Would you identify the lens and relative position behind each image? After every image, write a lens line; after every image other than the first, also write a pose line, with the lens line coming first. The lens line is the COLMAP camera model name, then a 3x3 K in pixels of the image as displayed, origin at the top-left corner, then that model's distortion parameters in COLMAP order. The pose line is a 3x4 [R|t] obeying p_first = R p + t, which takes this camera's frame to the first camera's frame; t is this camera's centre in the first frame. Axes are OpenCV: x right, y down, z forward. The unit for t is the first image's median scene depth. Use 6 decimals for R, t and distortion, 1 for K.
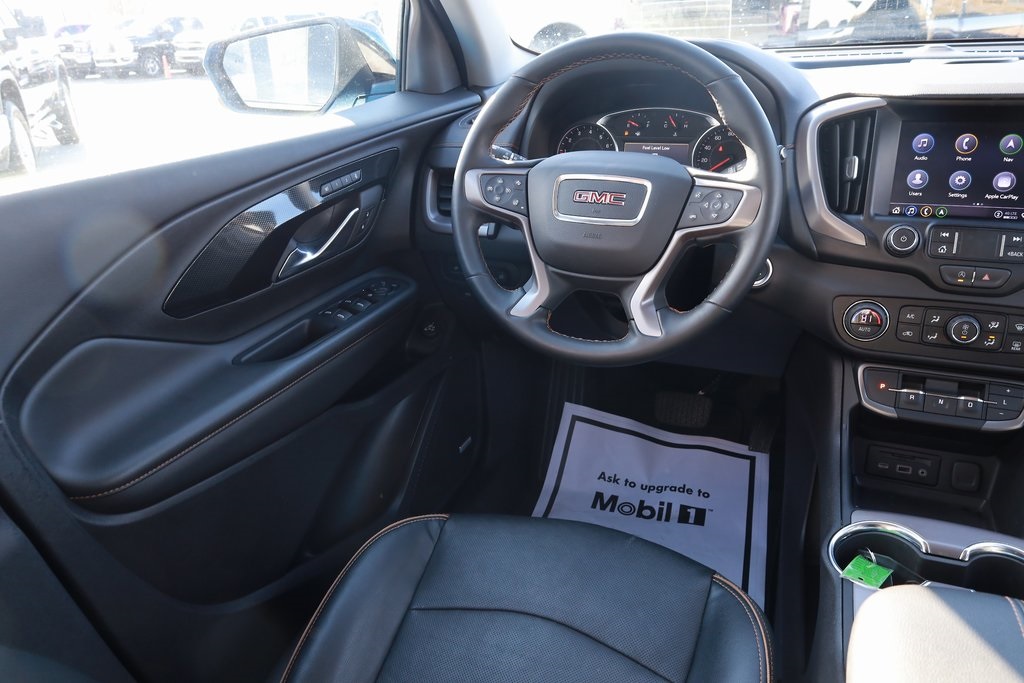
lens RADIAL K [[705.5, 0, 508.8], [0, 705.5, 344.8], [0, 0, 1]] dist [-0.003661, -0.009806]
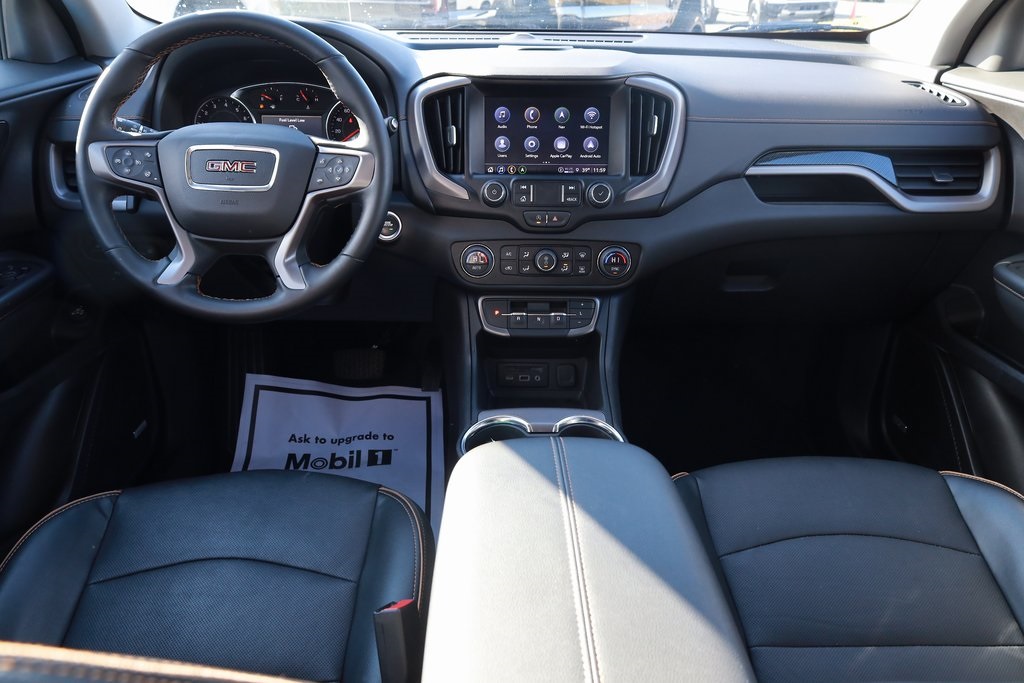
lens RADIAL K [[705.5, 0, 511.9], [0, 705.5, 346.5], [0, 0, 1]] dist [-0.003661, -0.009806]
pose [[0.909133, -0.129188, 0.395964, 0.055552], [0.115308, 0.991590, 0.058771, 0.048514], [-0.400227, -0.007773, 0.916383, -0.152563]]
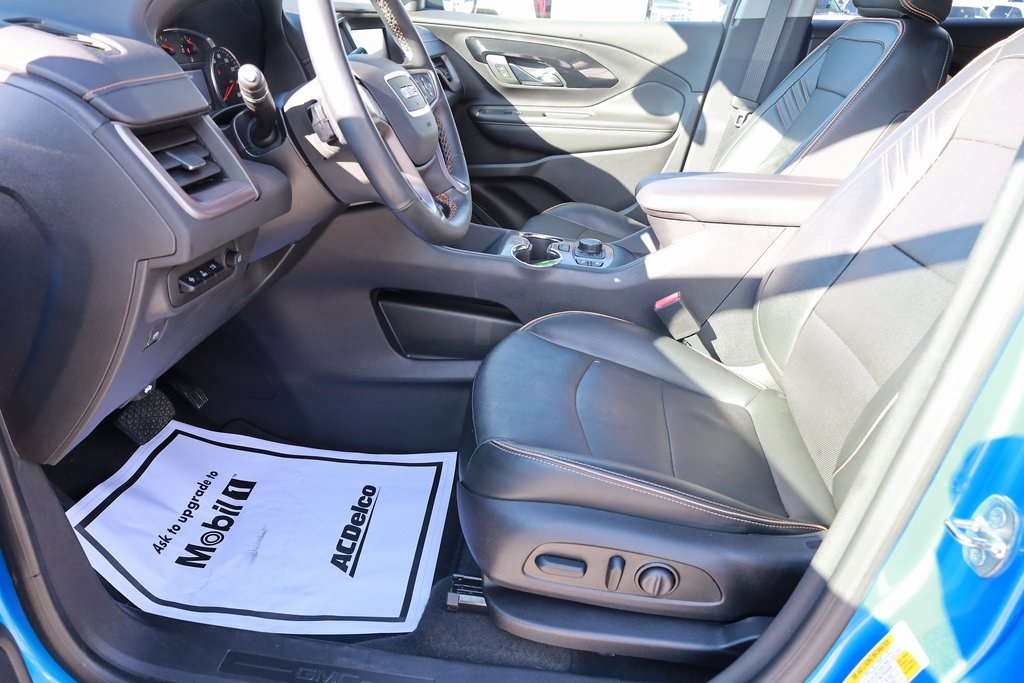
lens RADIAL K [[705.5, 0, 523.2], [0, 705.5, 336.2], [0, 0, 1]] dist [-0.003661, -0.009806]
pose [[-0.297717, -0.352343, 0.887254, -0.995193], [0.383397, 0.807025, 0.449131, -0.318558], [-0.874284, 0.473884, -0.105178, 1.113242]]
